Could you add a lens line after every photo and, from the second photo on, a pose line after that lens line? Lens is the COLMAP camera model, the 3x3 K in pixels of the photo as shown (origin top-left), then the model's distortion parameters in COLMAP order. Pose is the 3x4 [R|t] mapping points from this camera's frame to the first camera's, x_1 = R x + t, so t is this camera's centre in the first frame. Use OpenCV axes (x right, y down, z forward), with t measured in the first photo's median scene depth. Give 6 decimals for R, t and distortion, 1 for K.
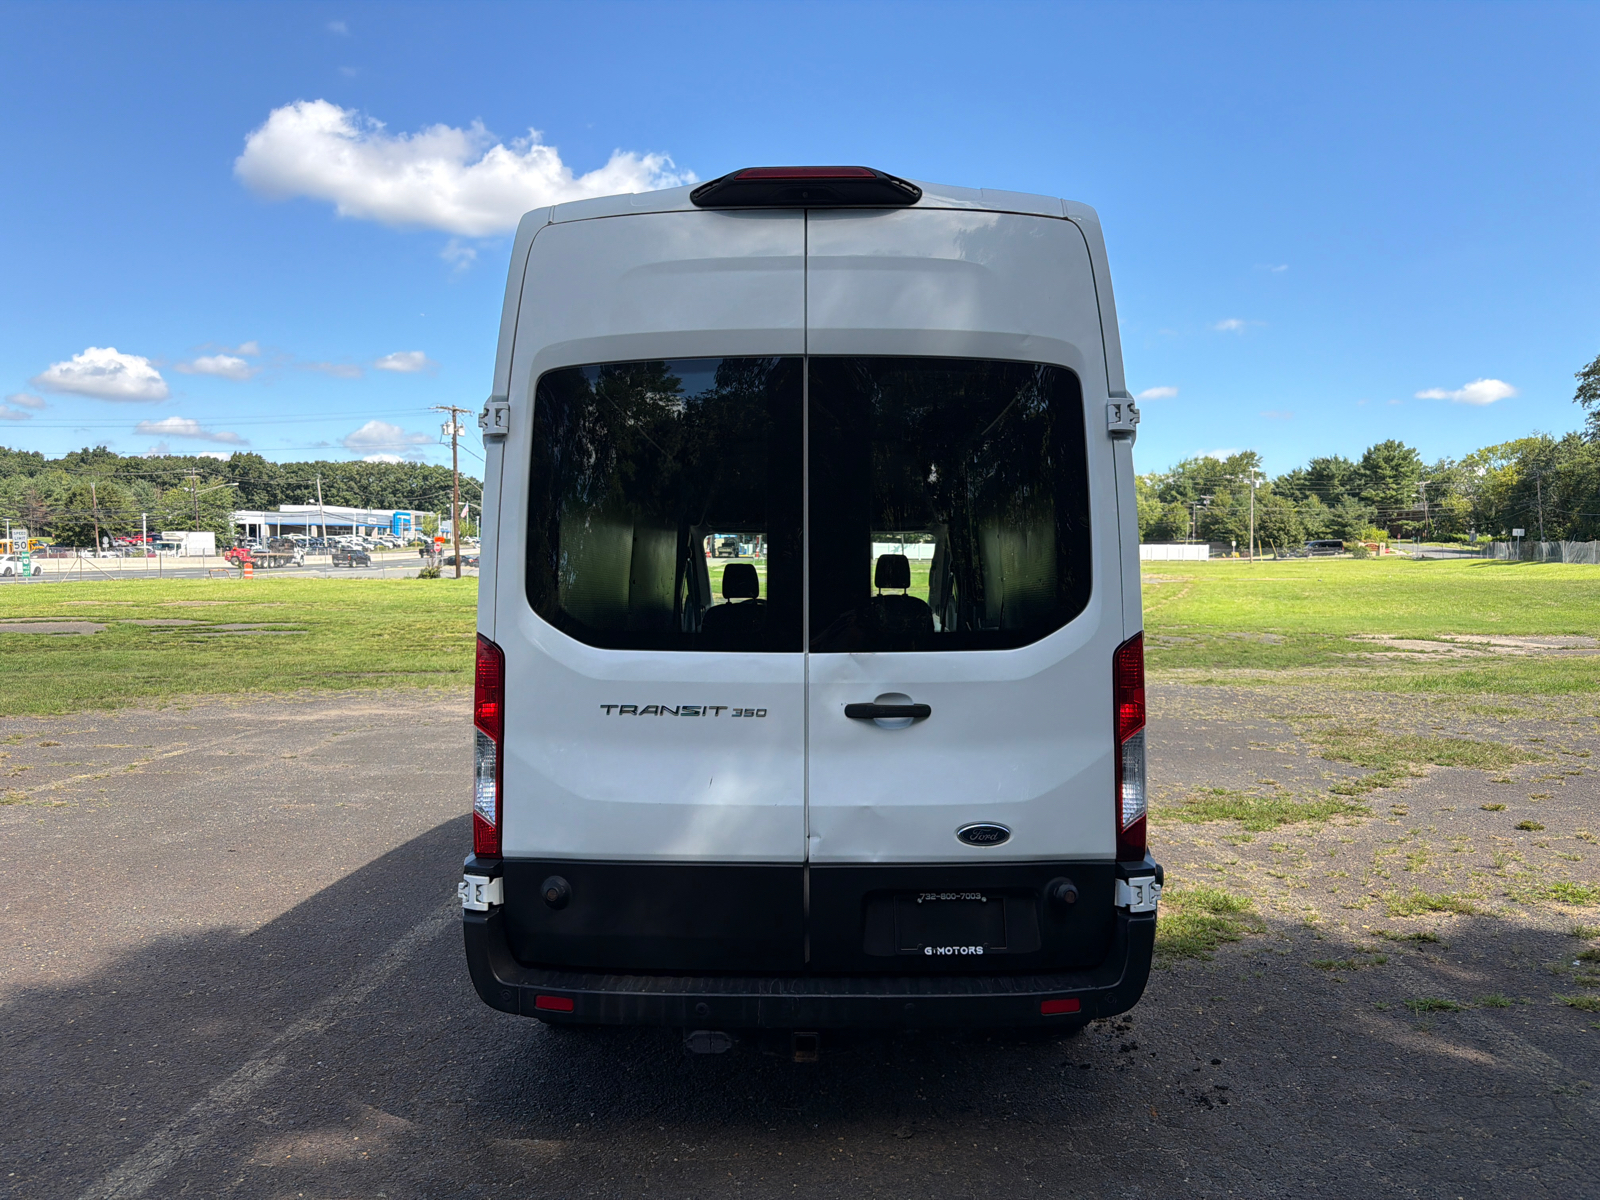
lens RADIAL K [[1138.3, 0, 793.2], [0, 1138.3, 594.3], [0, 0, 1]] dist [0.045170, -0.052728]
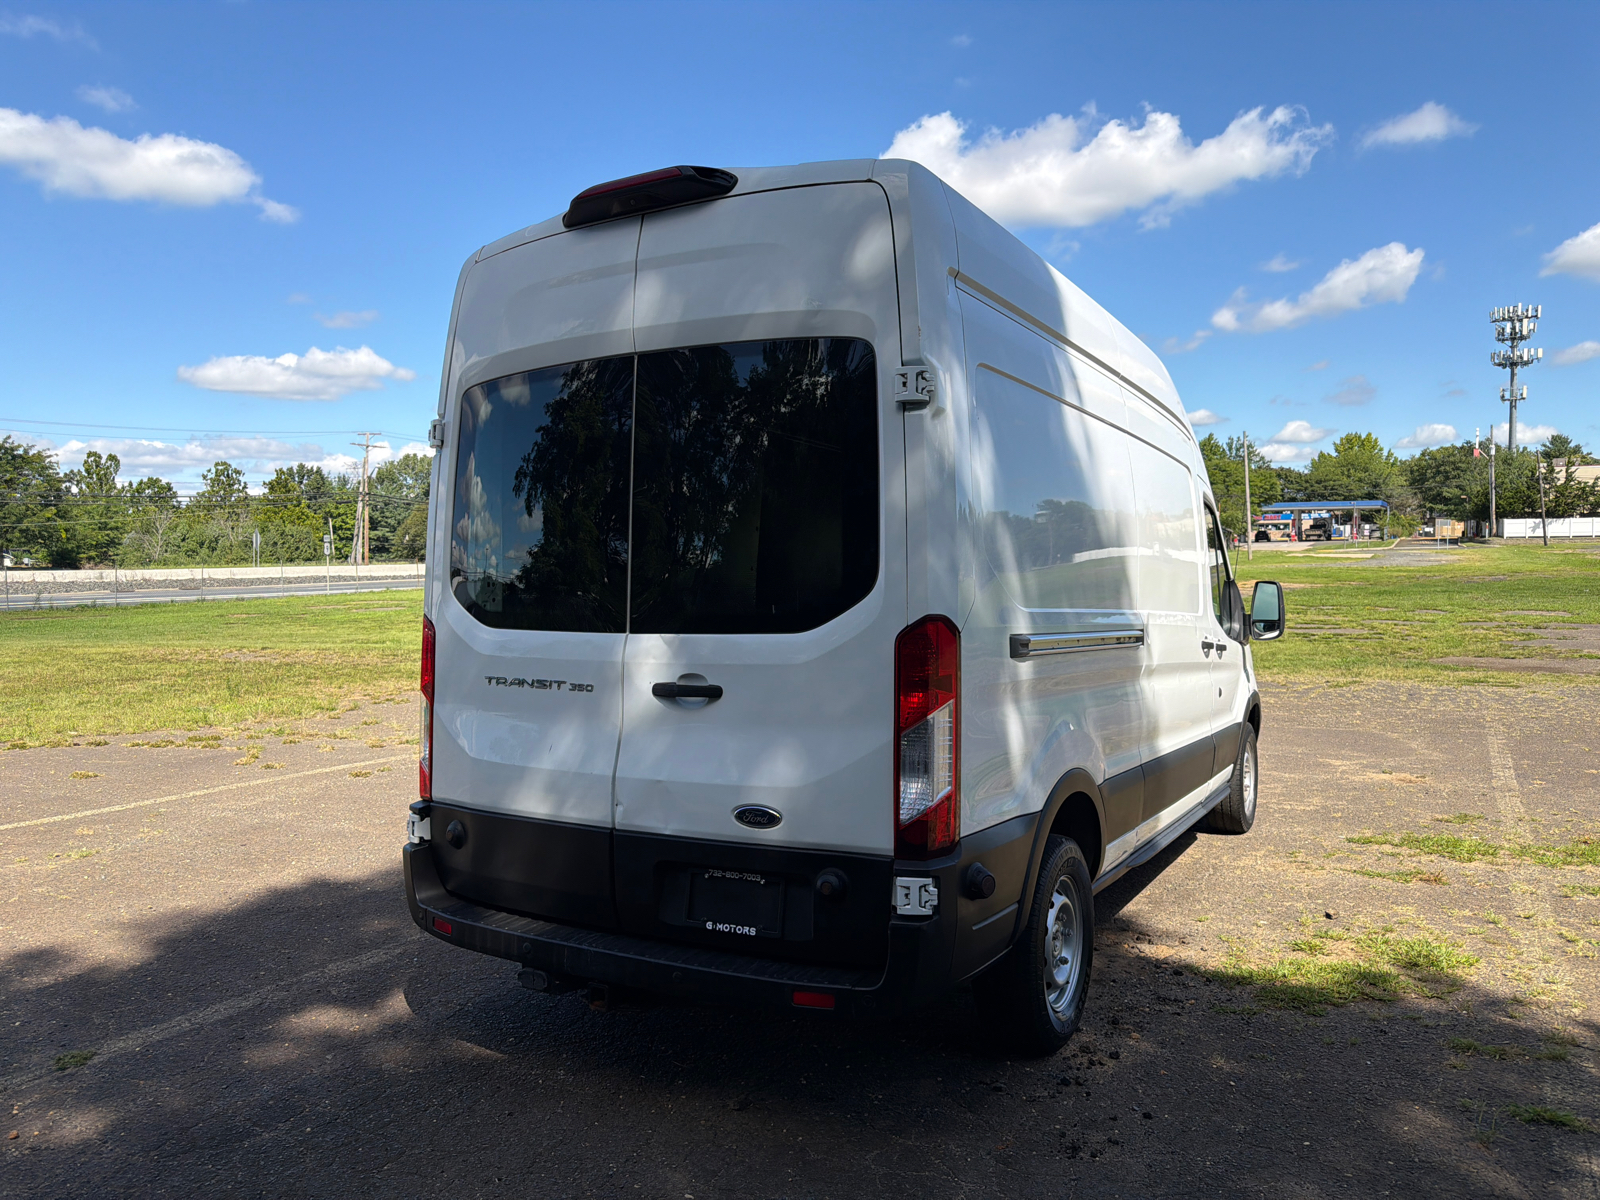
lens RADIAL K [[1138.3, 0, 795.9], [0, 1138.3, 598.5], [0, 0, 1]] dist [0.045170, -0.052728]
pose [[0.875738, -0.000622, -0.482786, 0.660511], [0.007003, 0.999910, 0.011413, 0.007209], [0.482735, -0.013376, 0.875664, 0.138555]]
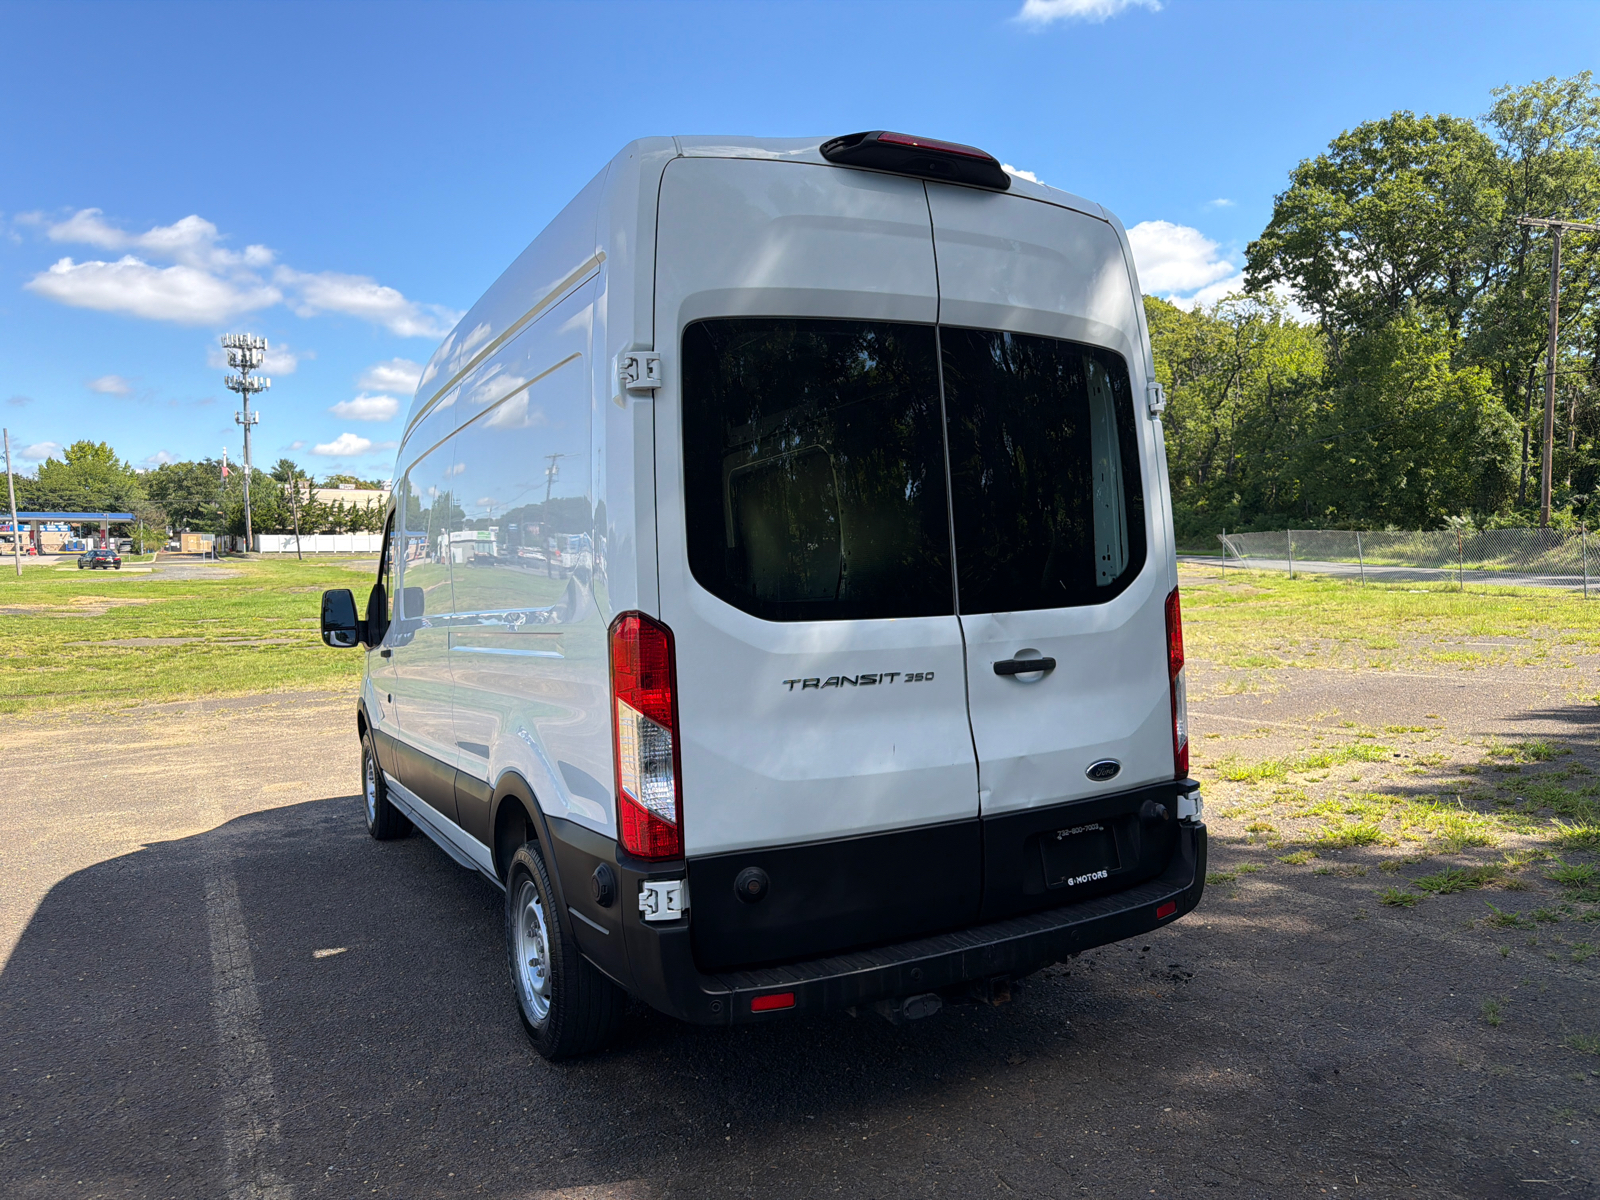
lens RADIAL K [[1138.3, 0, 798.3], [0, 1138.3, 601.7], [0, 0, 1]] dist [0.045170, -0.052728]
pose [[0.871754, -0.041351, 0.488196, -0.611177], [0.033967, 0.999135, 0.023976, 0.009386], [-0.488765, -0.004318, 0.872405, 0.169998]]
